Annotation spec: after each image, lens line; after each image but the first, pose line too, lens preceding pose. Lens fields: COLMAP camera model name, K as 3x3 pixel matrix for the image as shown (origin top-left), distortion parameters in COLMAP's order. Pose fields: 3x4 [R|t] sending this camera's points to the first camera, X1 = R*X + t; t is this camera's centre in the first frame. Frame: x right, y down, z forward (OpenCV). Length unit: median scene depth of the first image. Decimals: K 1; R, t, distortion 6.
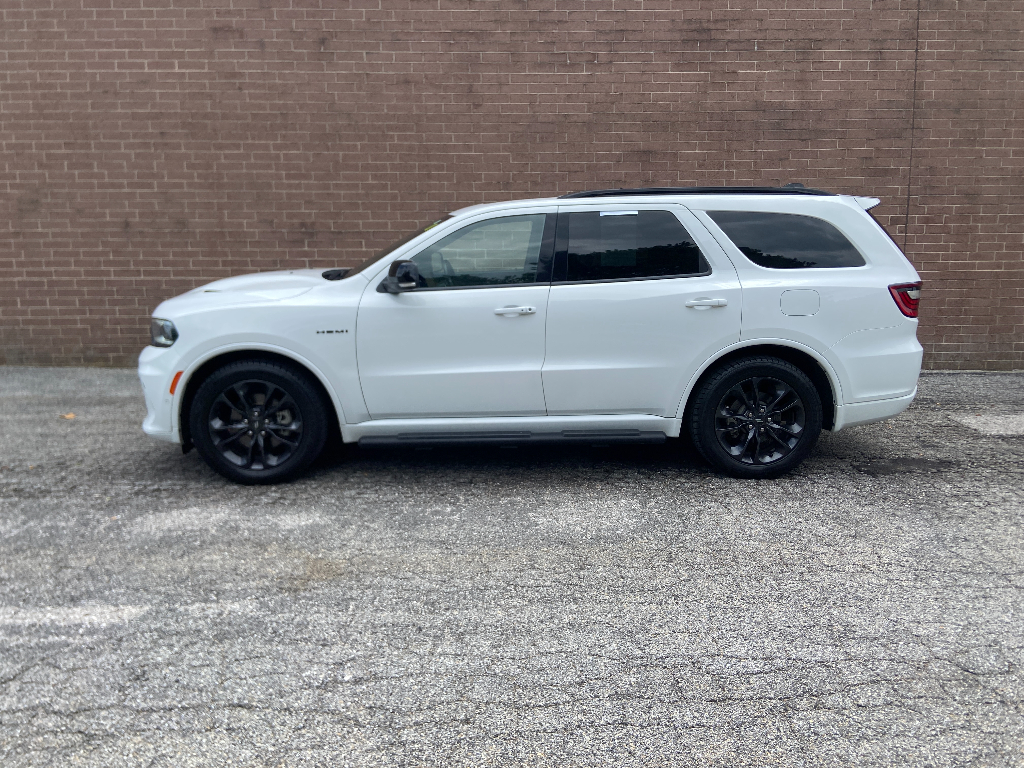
lens RADIAL K [[770.7, 0, 520.3], [0, 770.7, 382.8], [0, 0, 1]] dist [0.130442, -0.167407]
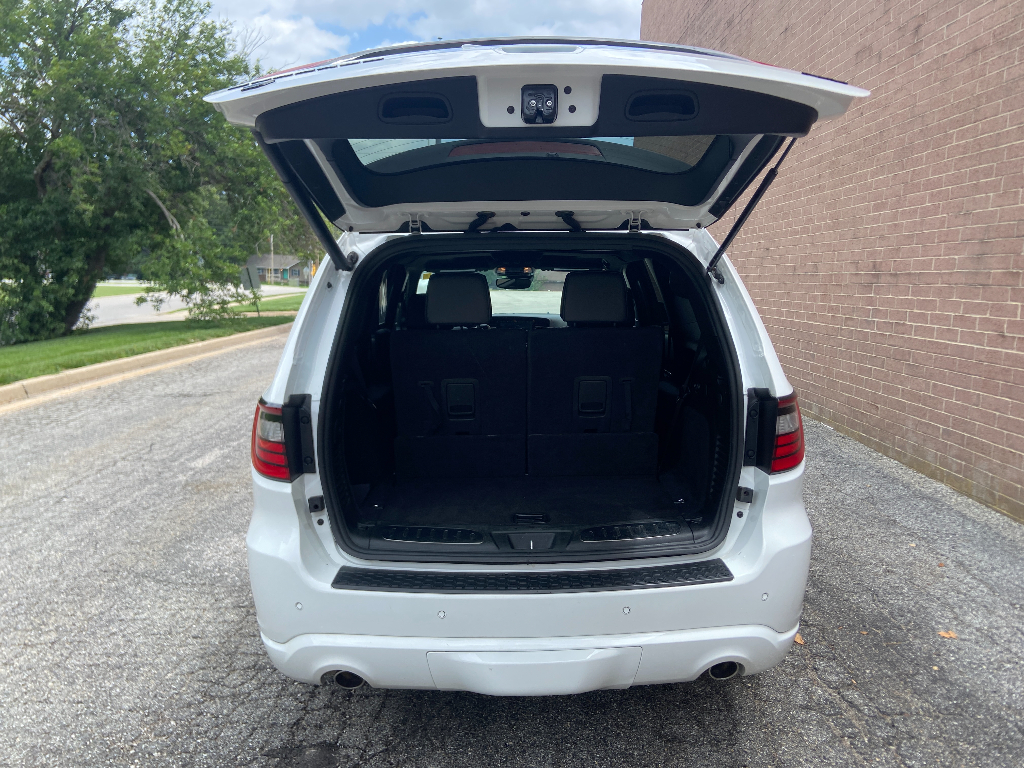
lens RADIAL K [[770.6, 0, 516.5], [0, 770.6, 380.6], [0, 0, 1]] dist [0.113293, -0.137800]
pose [[-0.014810, 0.139582, -0.990100, 0.555053], [-0.183210, 0.973065, 0.139921, -0.134818], [0.982962, 0.183468, 0.011162, 0.660921]]
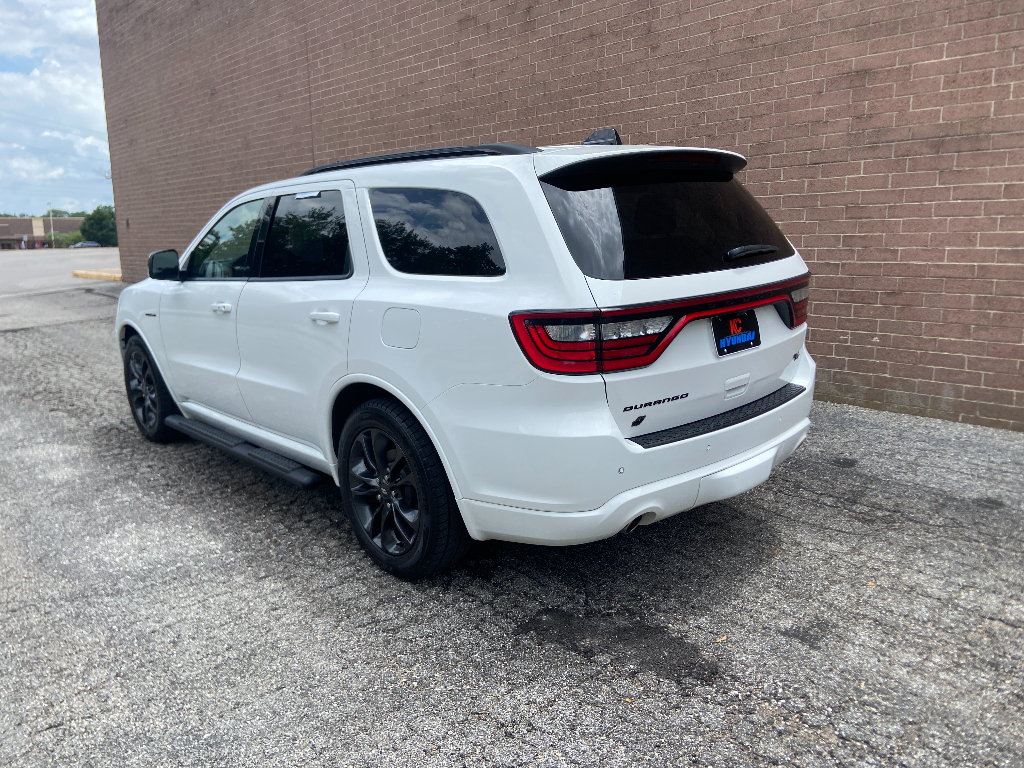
lens RADIAL K [[770.7, 0, 520.3], [0, 770.7, 382.8], [0, 0, 1]] dist [0.130442, -0.167407]
pose [[0.652251, 0.141461, -0.744686, 0.511362], [-0.108397, 0.989741, 0.093071, -0.071838], [0.750212, 0.020016, 0.660894, 0.364388]]
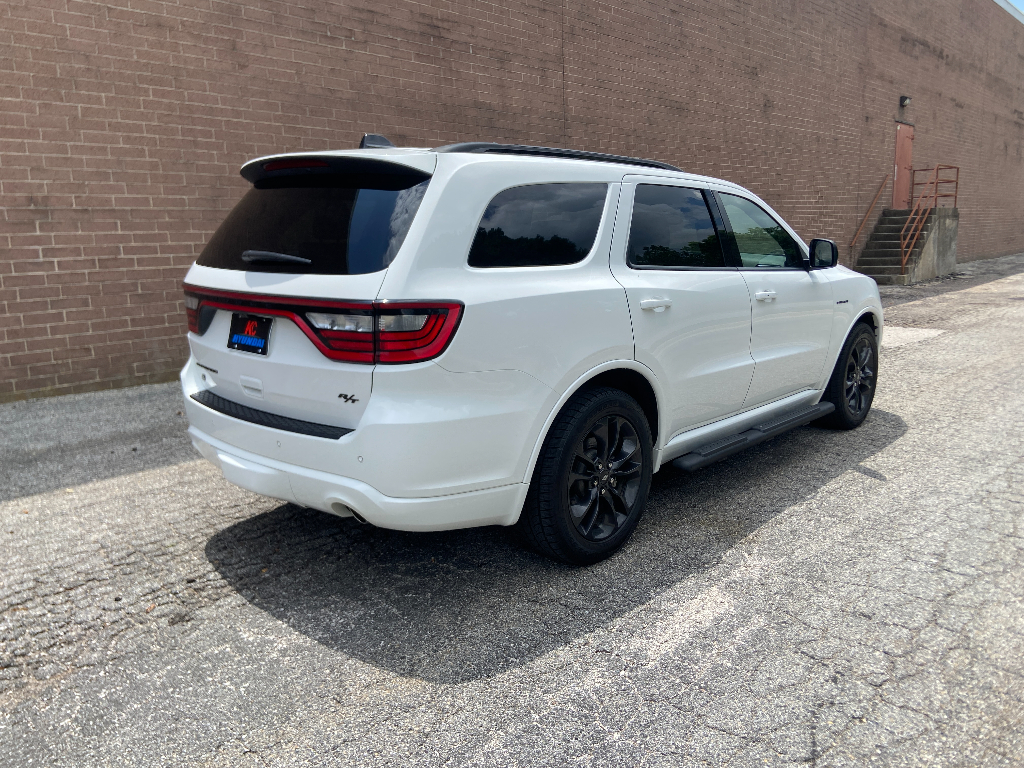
lens RADIAL K [[774.2, 0, 518.6], [0, 774.2, 381.1], [0, 0, 1]] dist [0.120509, -0.150604]
pose [[0.700938, -0.143343, 0.698669, -0.506835], [0.127892, 0.988979, 0.074598, -0.034327], [-0.701662, 0.037066, 0.711545, 0.171242]]
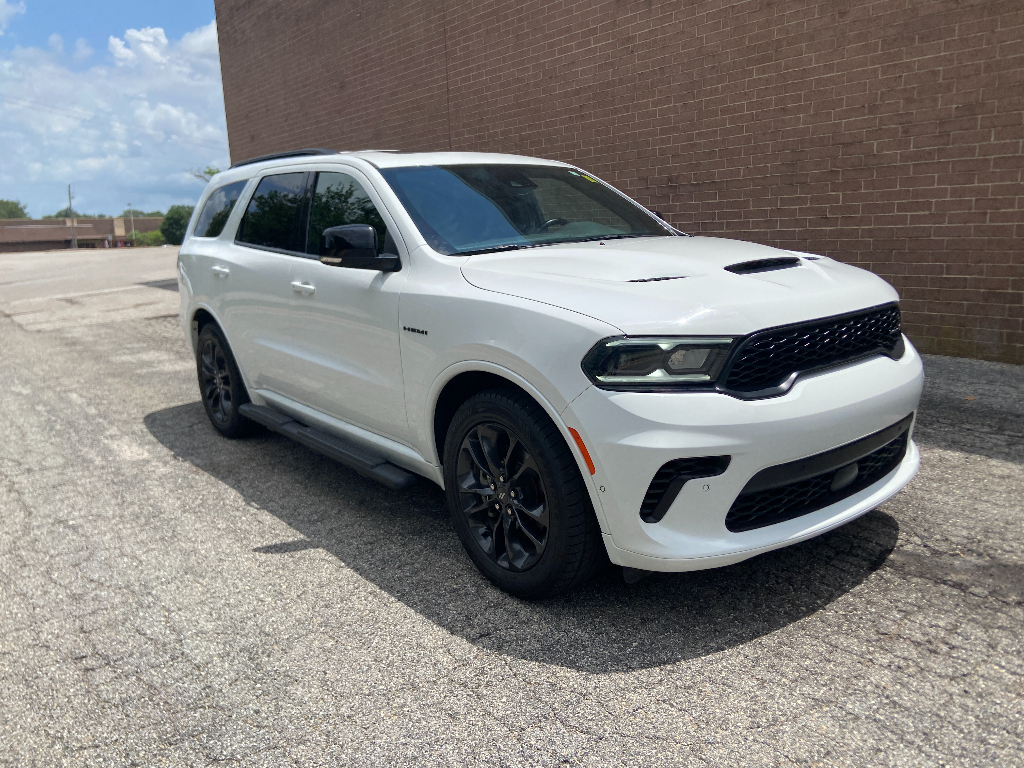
lens RADIAL K [[774.2, 0, 518.6], [0, 774.2, 381.1], [0, 0, 1]] dist [0.120509, -0.150604]
pose [[0.594958, 0.143703, -0.790806, 0.445138], [-0.093761, 0.989579, 0.109282, -0.038465], [0.798269, 0.009128, 0.602232, 0.247781]]
